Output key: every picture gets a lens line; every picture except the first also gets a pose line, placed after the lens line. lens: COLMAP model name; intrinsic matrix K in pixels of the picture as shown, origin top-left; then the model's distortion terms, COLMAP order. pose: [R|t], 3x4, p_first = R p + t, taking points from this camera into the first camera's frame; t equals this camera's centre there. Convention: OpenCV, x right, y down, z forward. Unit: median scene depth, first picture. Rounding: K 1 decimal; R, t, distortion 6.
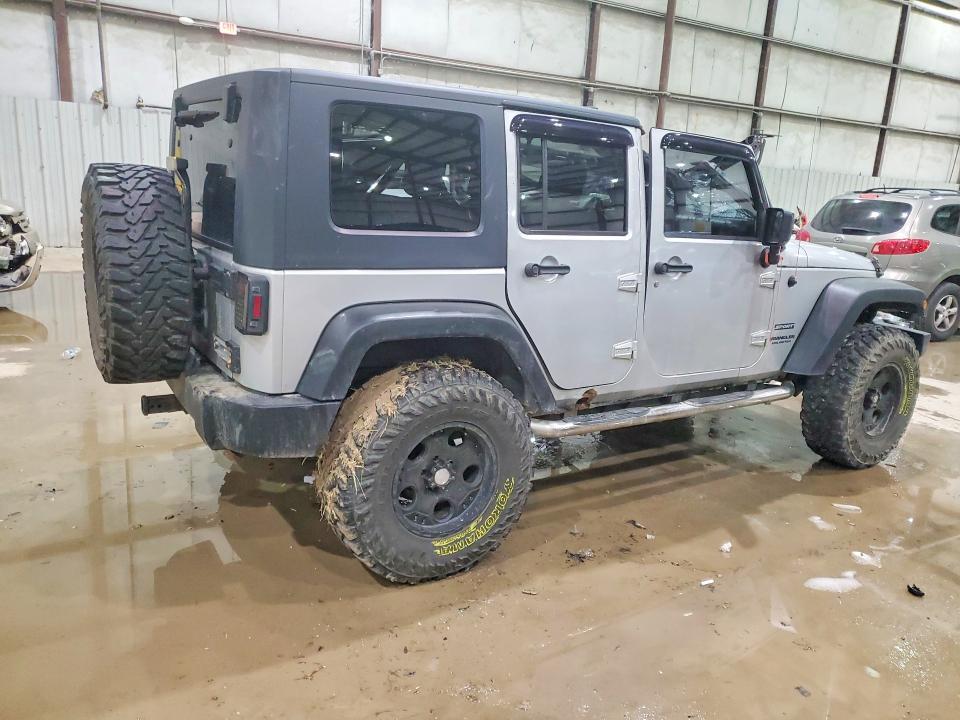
lens RADIAL K [[739.6, 0, 482.2], [0, 739.6, 358.2], [0, 0, 1]] dist [0.027183, -0.005121]
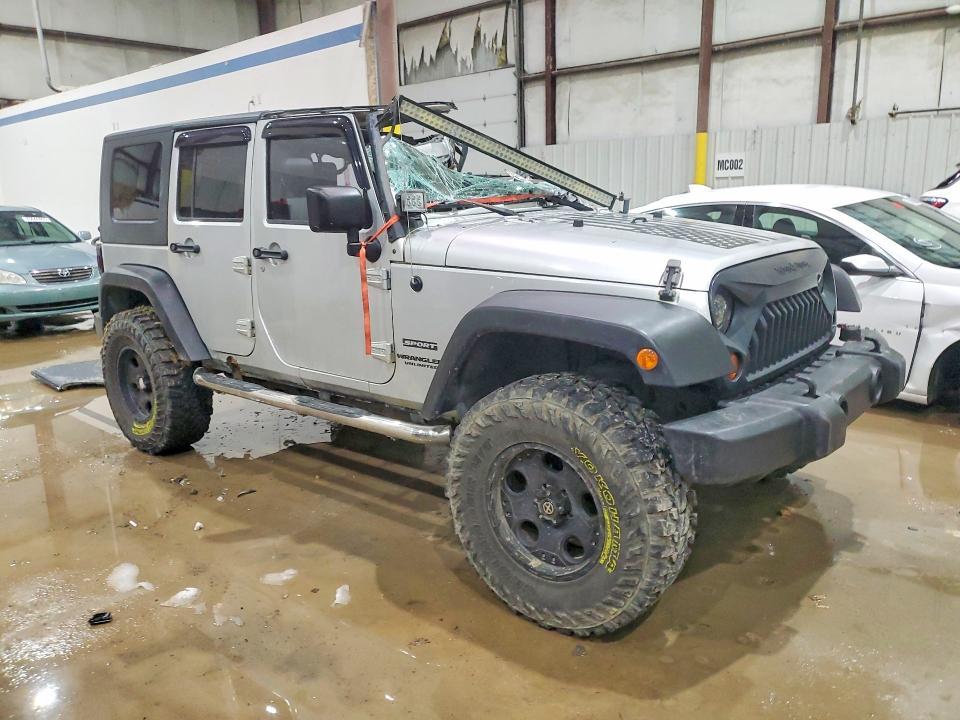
lens RADIAL K [[739.6, 0, 482.2], [0, 739.6, 358.2], [0, 0, 1]] dist [0.027183, -0.005121]
pose [[0.304831, 0.147722, -0.940881, 1.141820], [-0.176895, 0.979490, 0.096473, -0.113756], [0.935835, 0.137029, 0.324710, 0.839012]]
